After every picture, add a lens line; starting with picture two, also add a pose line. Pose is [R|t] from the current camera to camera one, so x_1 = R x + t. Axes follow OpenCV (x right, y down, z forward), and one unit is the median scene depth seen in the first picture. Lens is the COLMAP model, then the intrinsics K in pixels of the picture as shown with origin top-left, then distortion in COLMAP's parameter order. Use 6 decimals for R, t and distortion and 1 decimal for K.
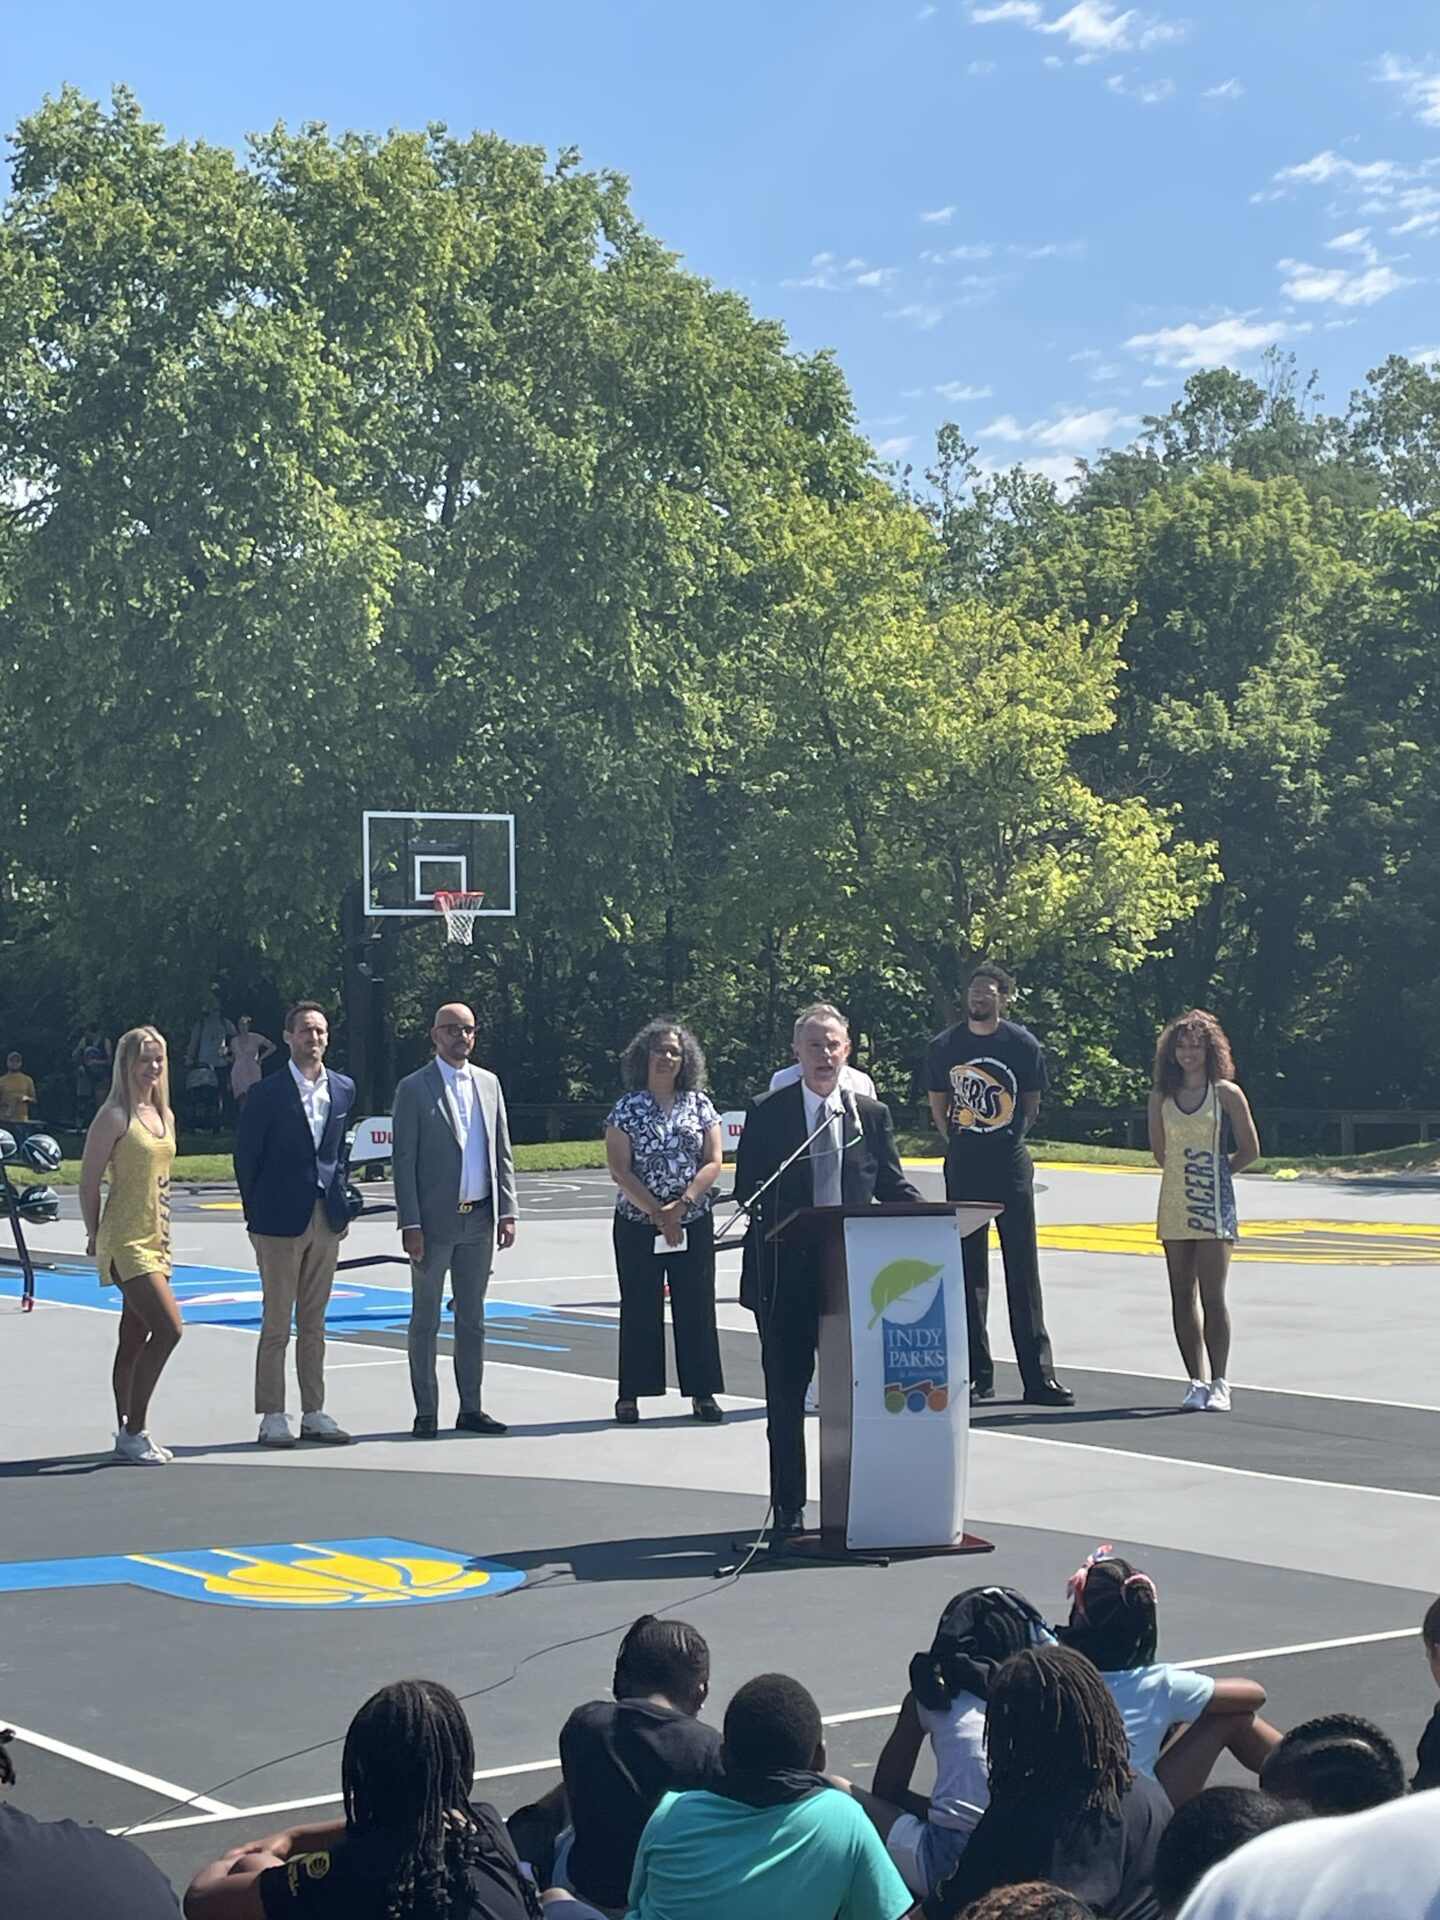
lens RADIAL K [[3729.3, 0, 720.0], [0, 3729.3, 960.0], [0, 0, 1]] dist [0.195569, -0.005209]
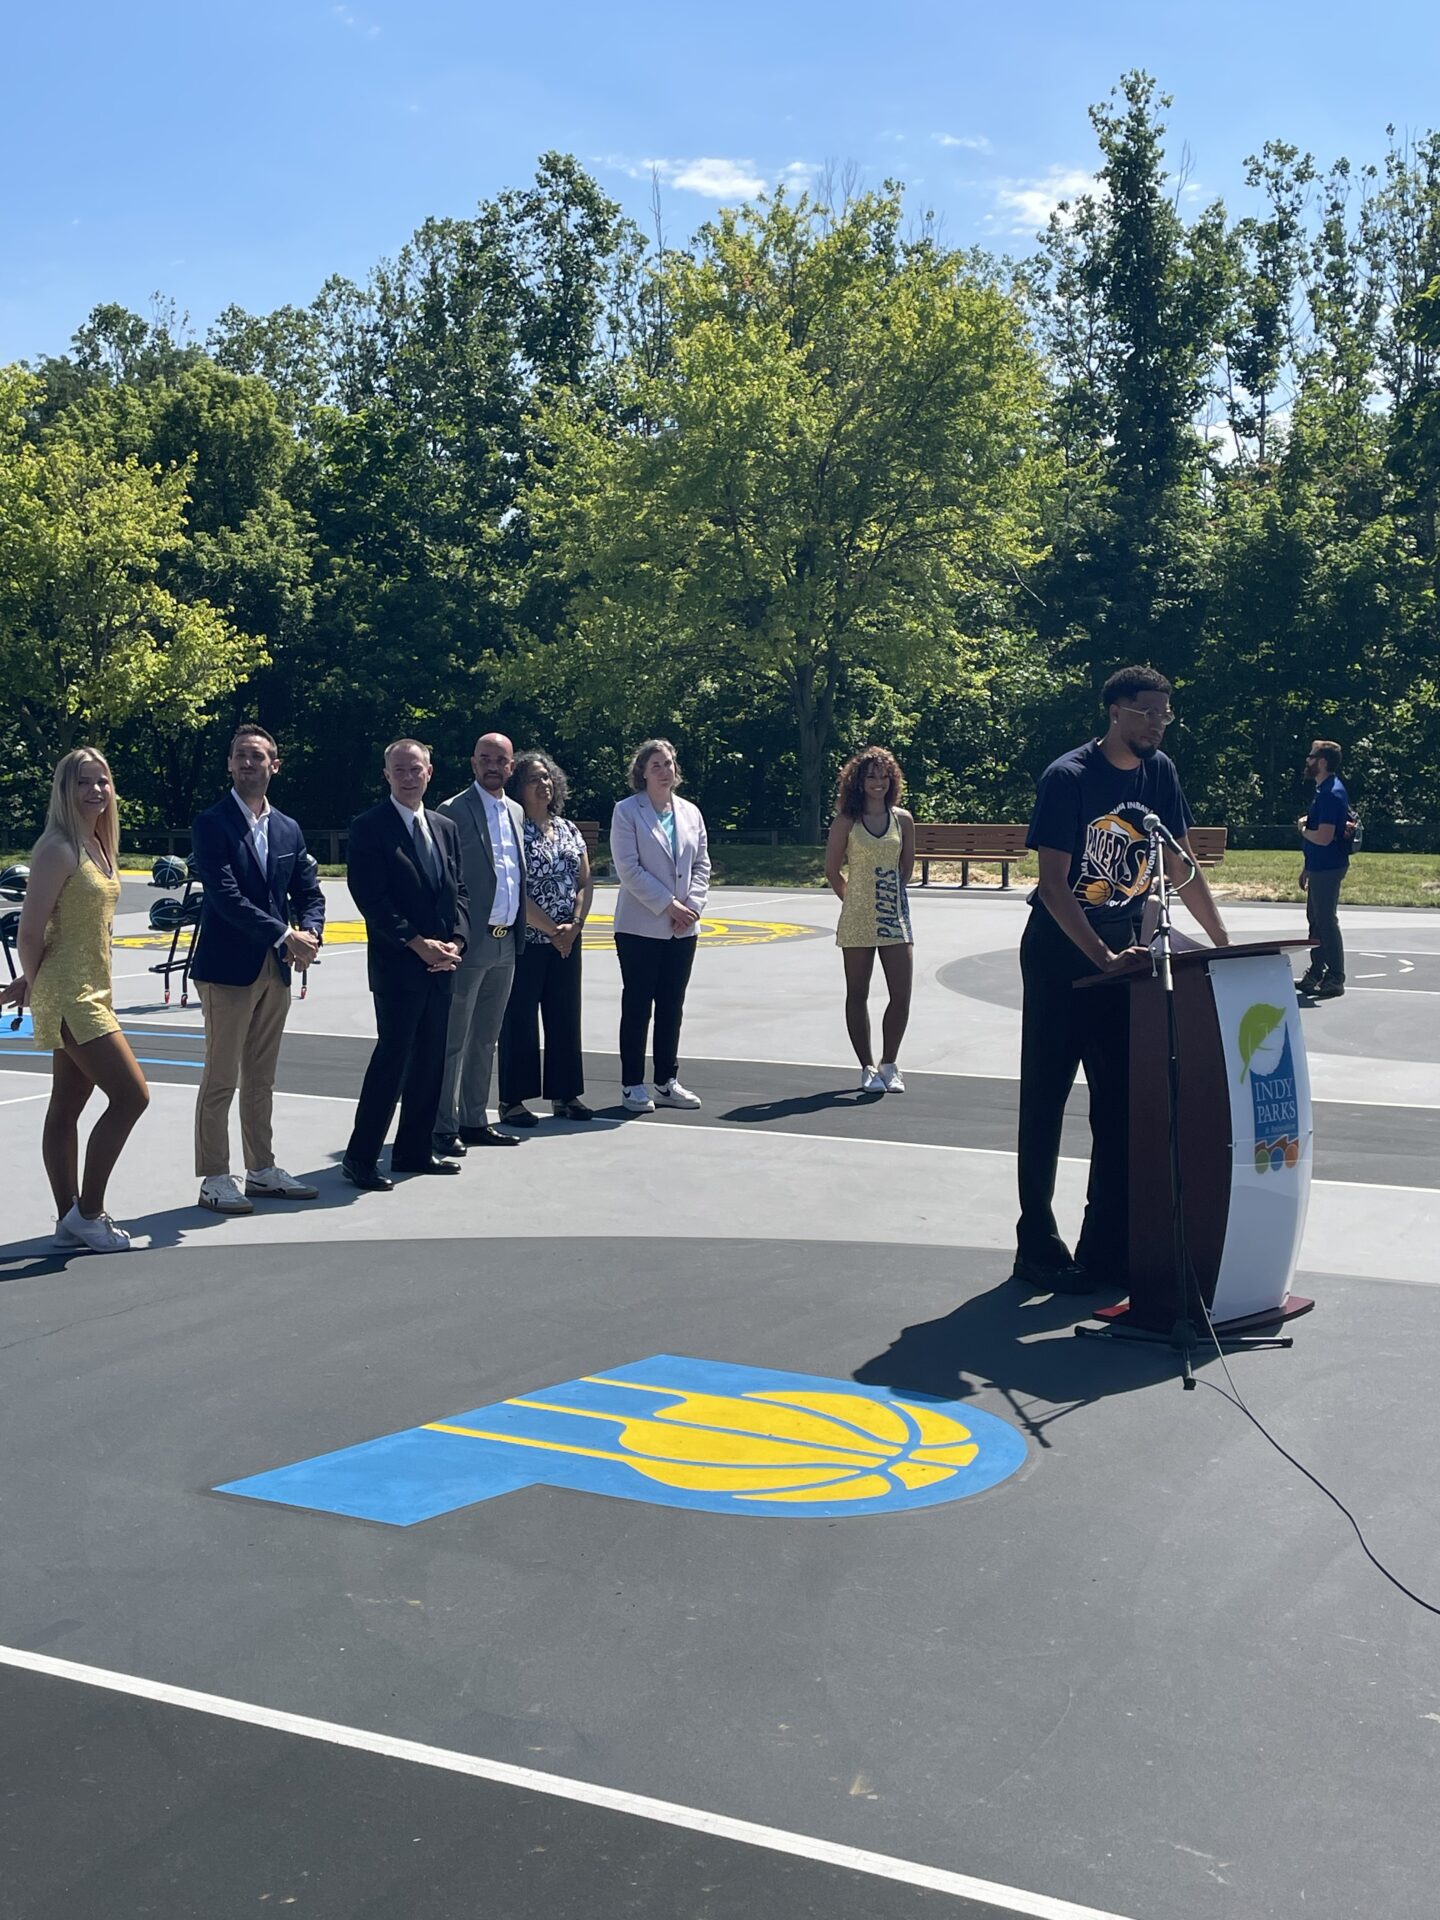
lens RADIAL K [[2265.0, 0, 720.0], [0, 2265.0, 960.0], [0, 0, 1]] dist [0.117405, -0.020926]
pose [[0.895593, -0.035158, 0.443483, -0.092421], [-0.008727, 0.995292, 0.096528, 0.004977], [-0.444789, -0.090320, 0.891069, 0.164753]]
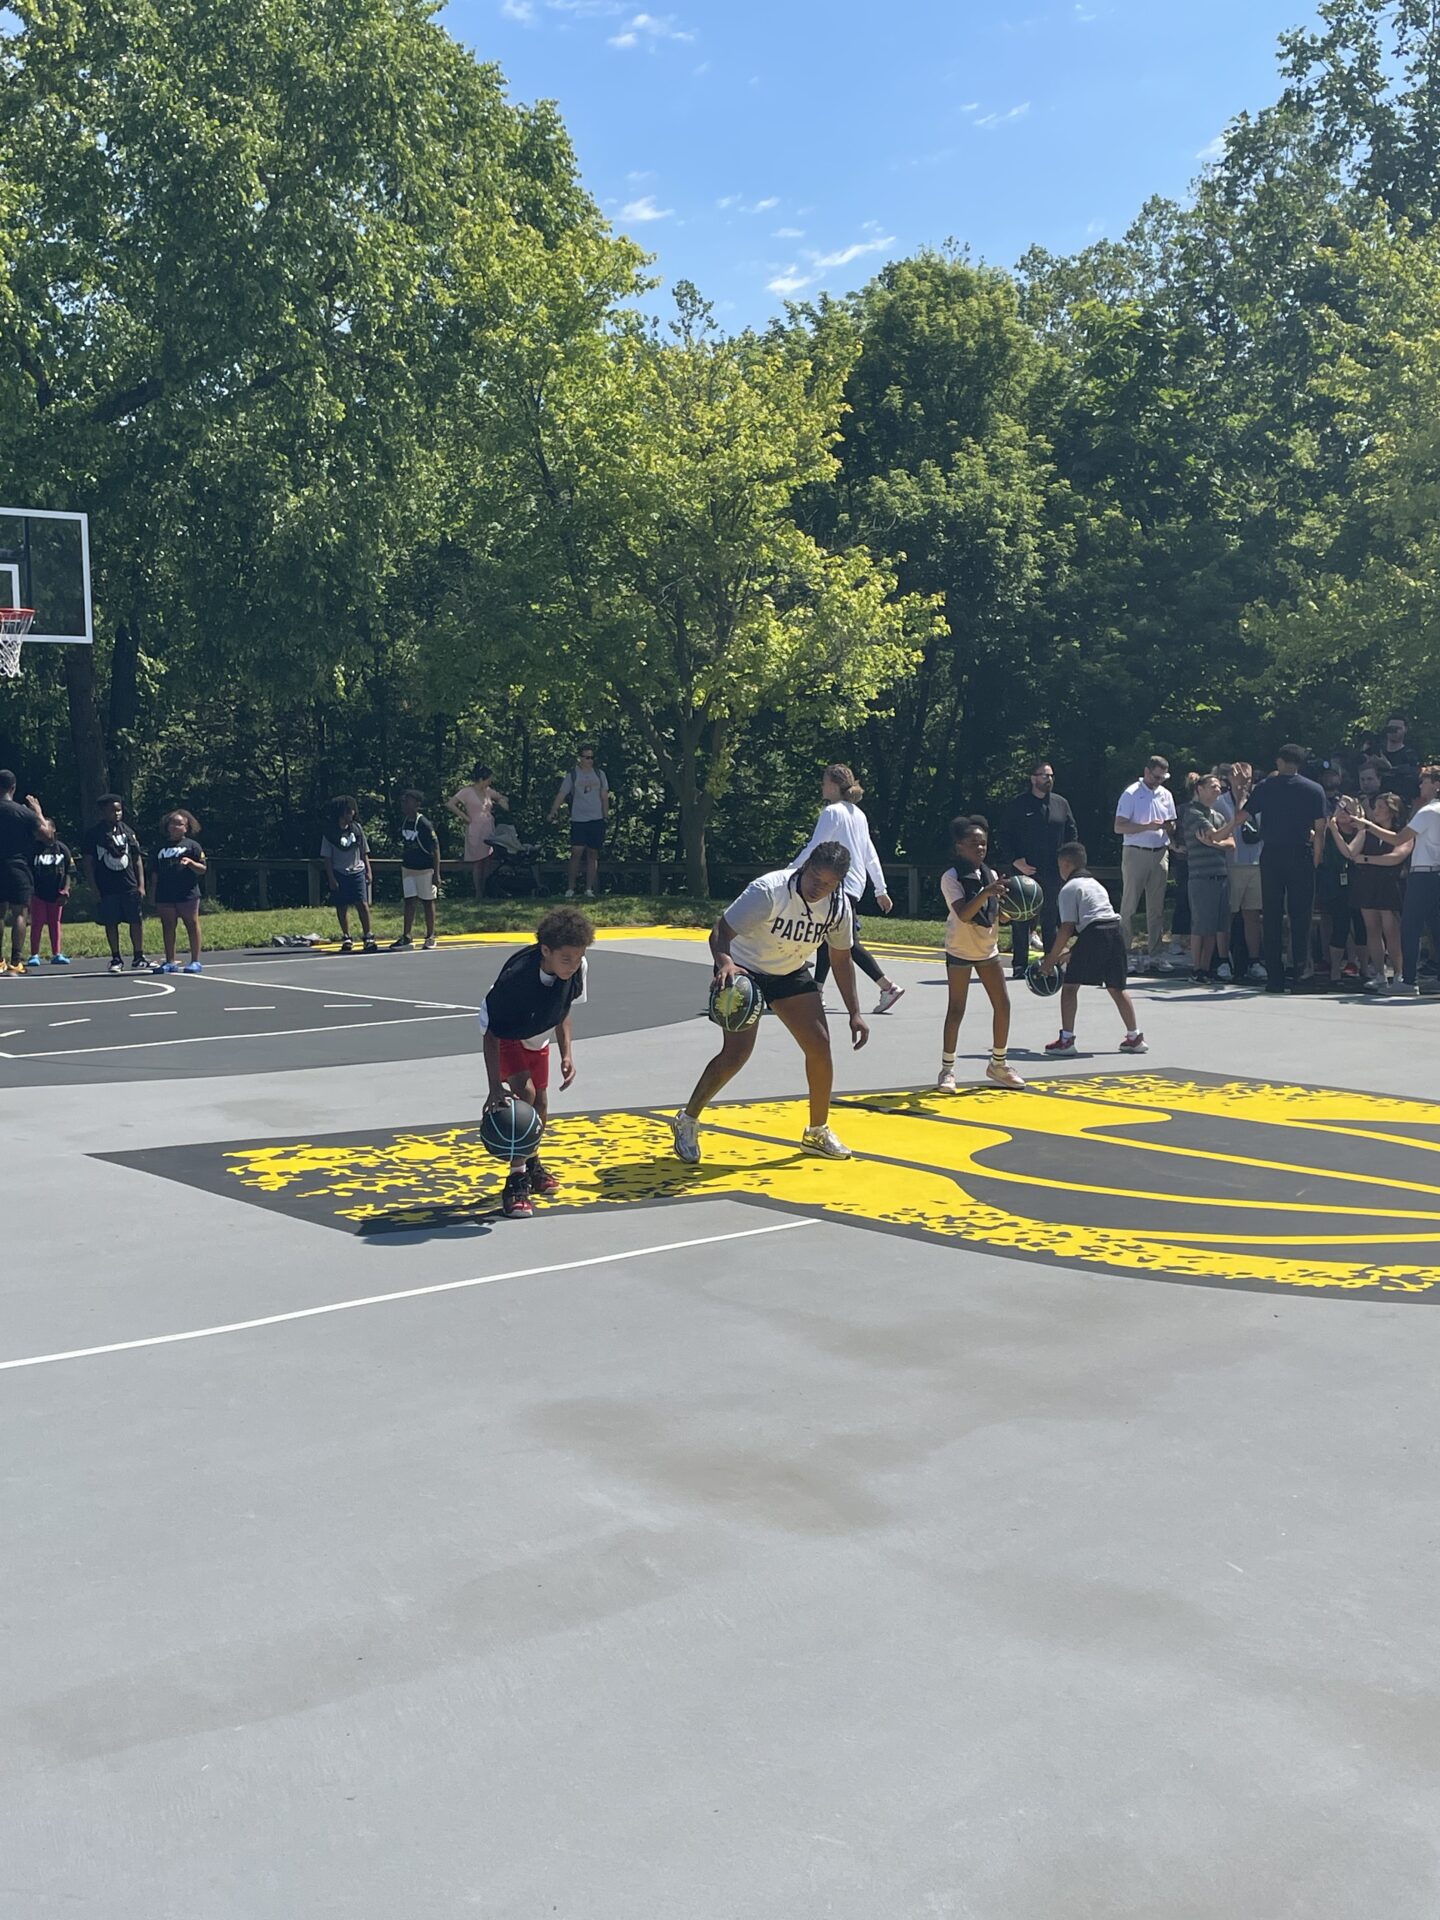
lens RADIAL K [[2090.6, 0, 714.3], [0, 2090.6, 1133.7], [0, 0, 1]] dist [-0.080320, 0.015623]
pose [[0.998653, -0.010493, 0.050805, 0.044473], [0.001474, 0.984675, 0.174393, 0.012011], [-0.051857, -0.174083, 0.983365, 0.446198]]
